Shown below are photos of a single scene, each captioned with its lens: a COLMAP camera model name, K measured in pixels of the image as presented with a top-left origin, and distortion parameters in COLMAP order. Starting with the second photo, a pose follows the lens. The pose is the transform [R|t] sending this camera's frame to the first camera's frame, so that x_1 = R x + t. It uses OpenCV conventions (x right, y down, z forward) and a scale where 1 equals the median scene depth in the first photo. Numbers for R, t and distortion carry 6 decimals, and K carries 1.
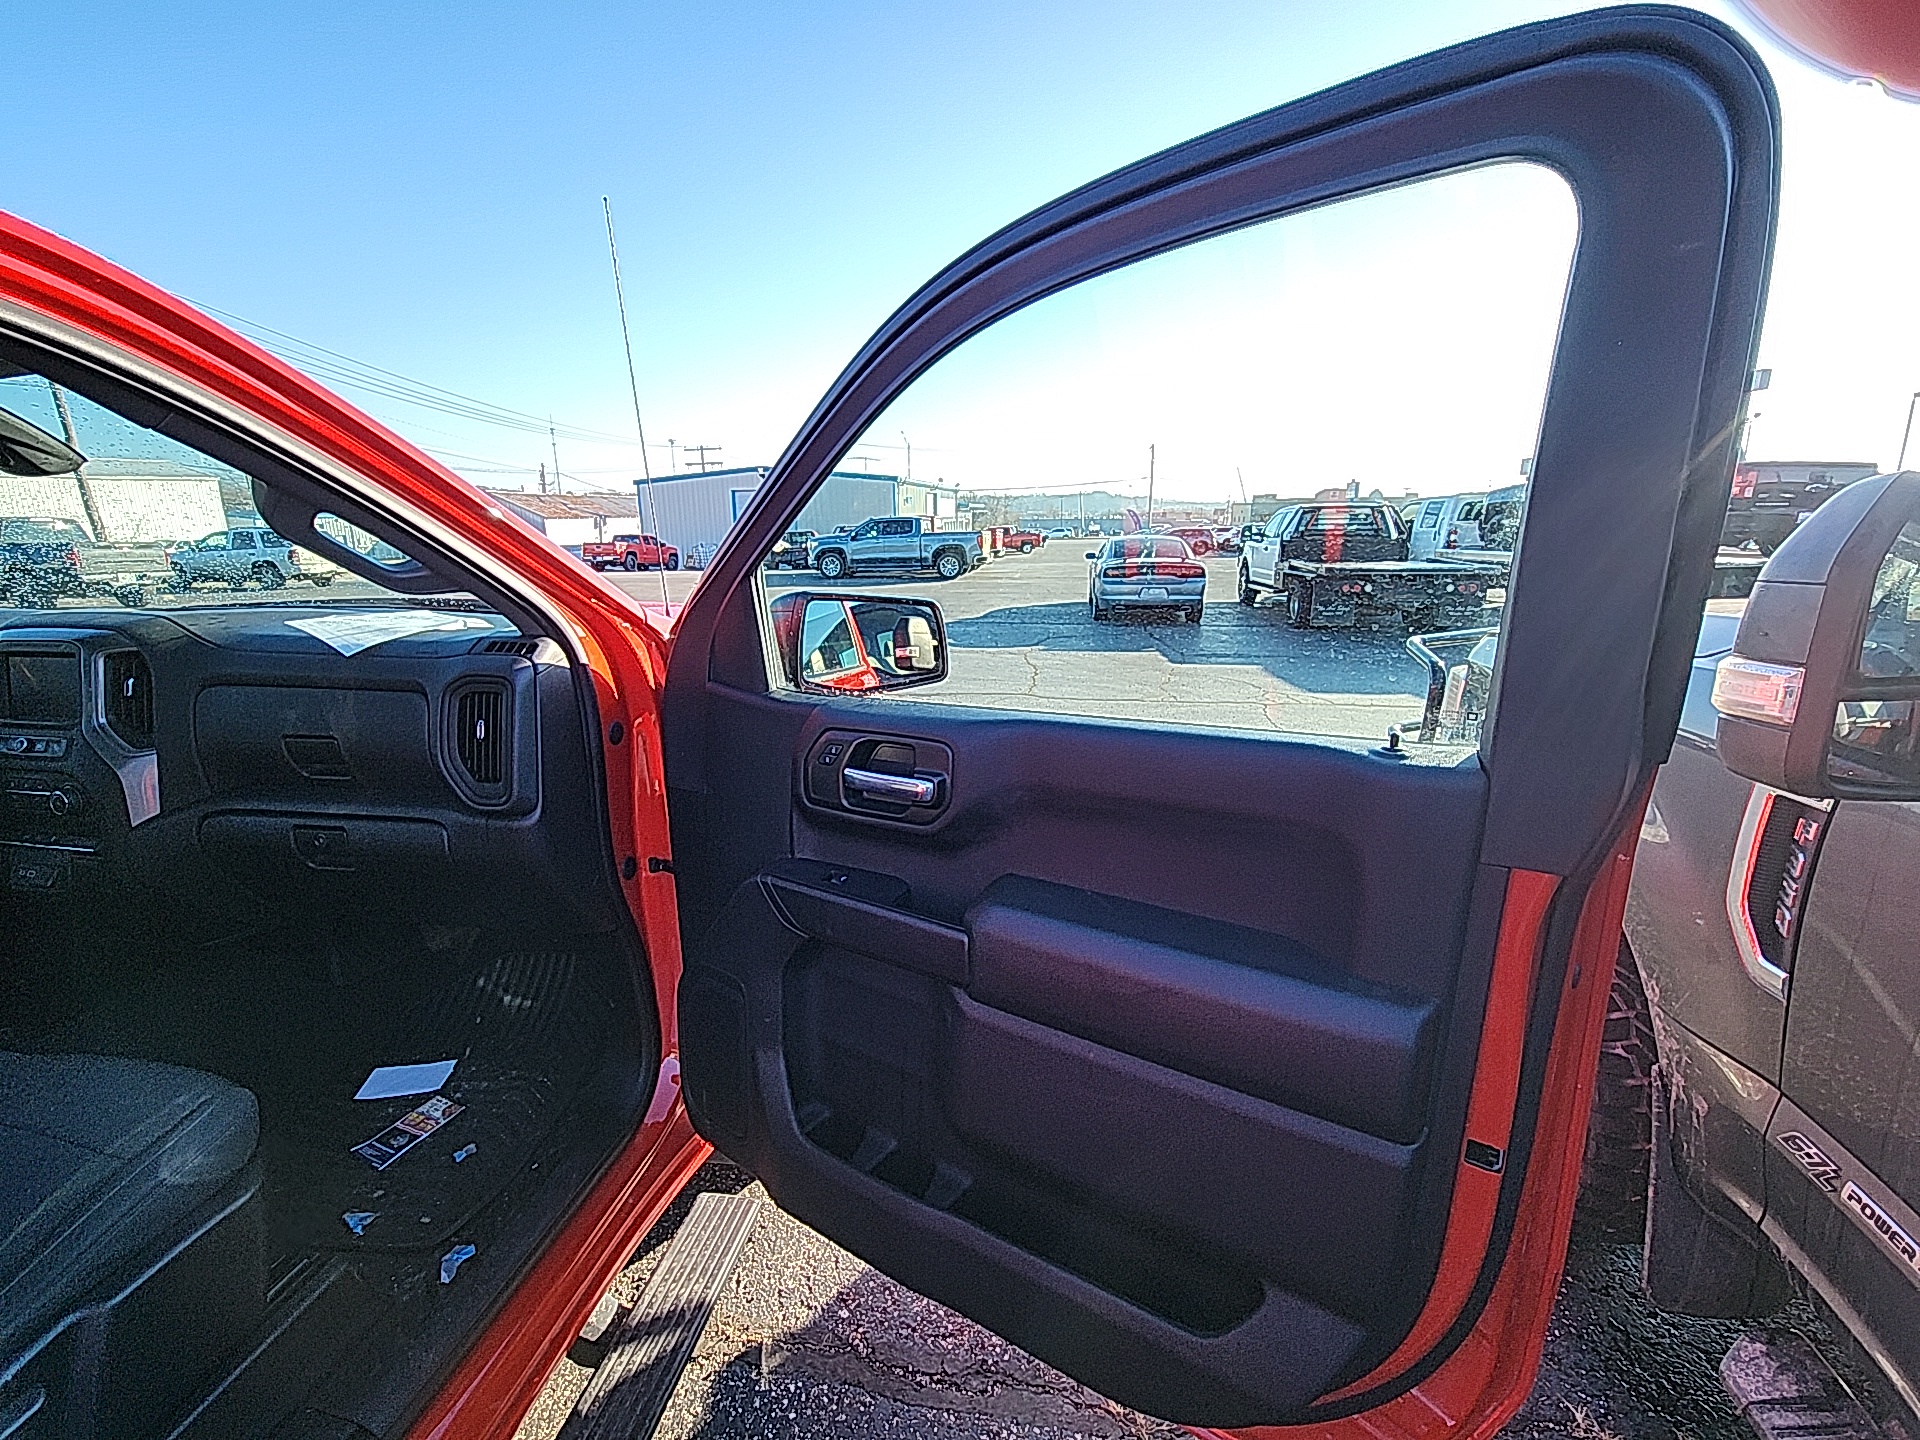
lens RADIAL K [[775.1, 0, 949.7], [0, 775.1, 709.4], [0, 0, 1]] dist [-0.000033, -0.000468]
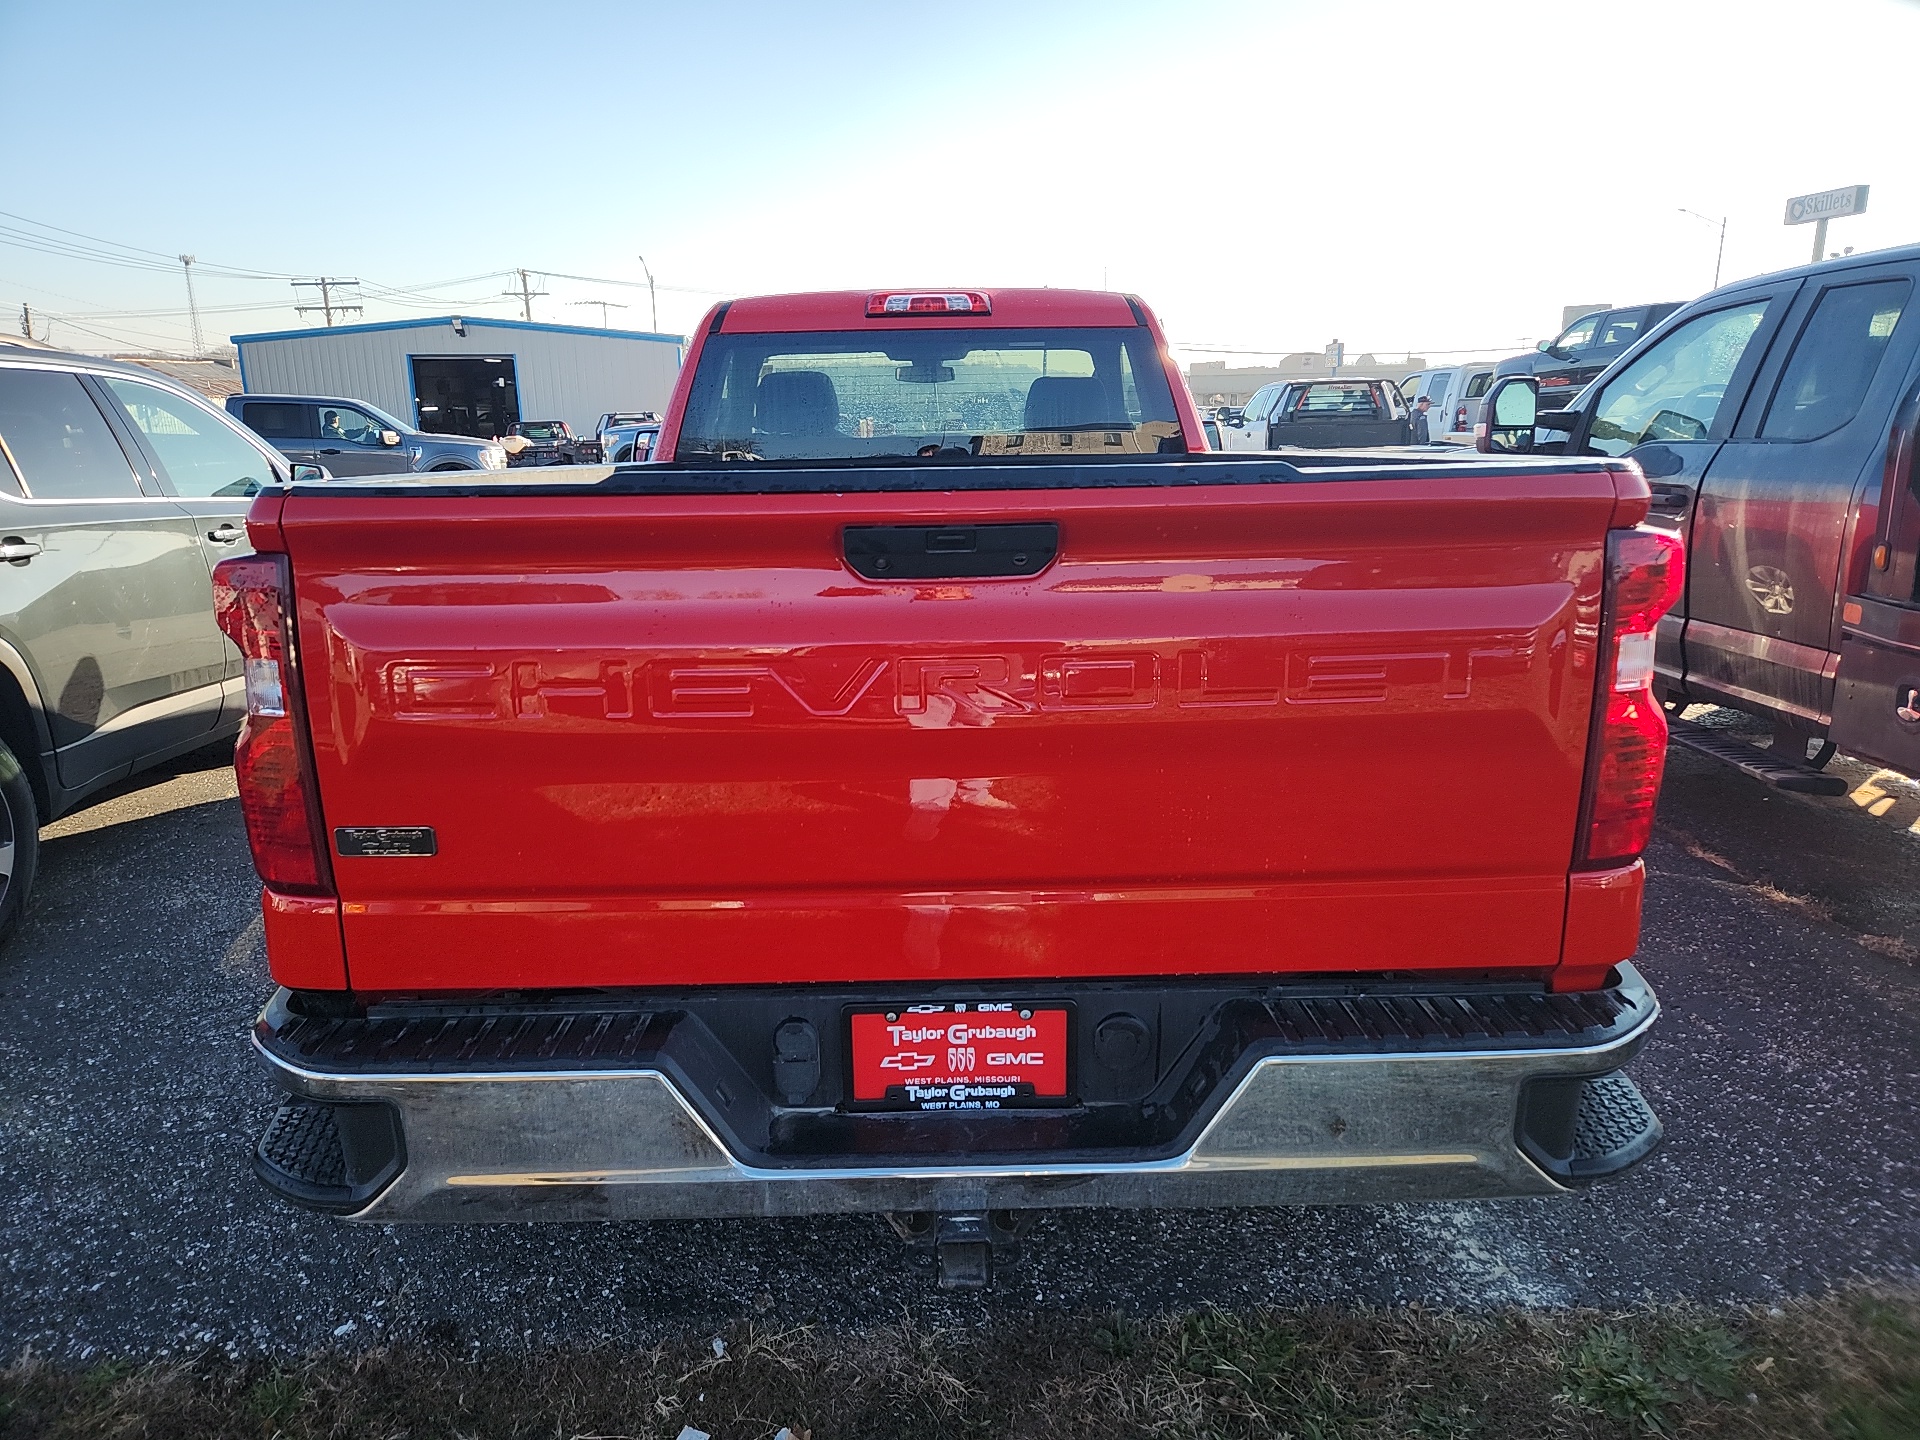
lens RADIAL K [[1278.6, 0, 942.4], [0, 1278.6, 730.3], [0, 0, 1]] dist [0.050500, -0.026562]
pose [[0.983328, -0.049044, 0.175099, -0.107493], [0.047389, 0.998784, 0.013624, 0.046461], [-0.175555, -0.005099, 0.984456, -0.184358]]
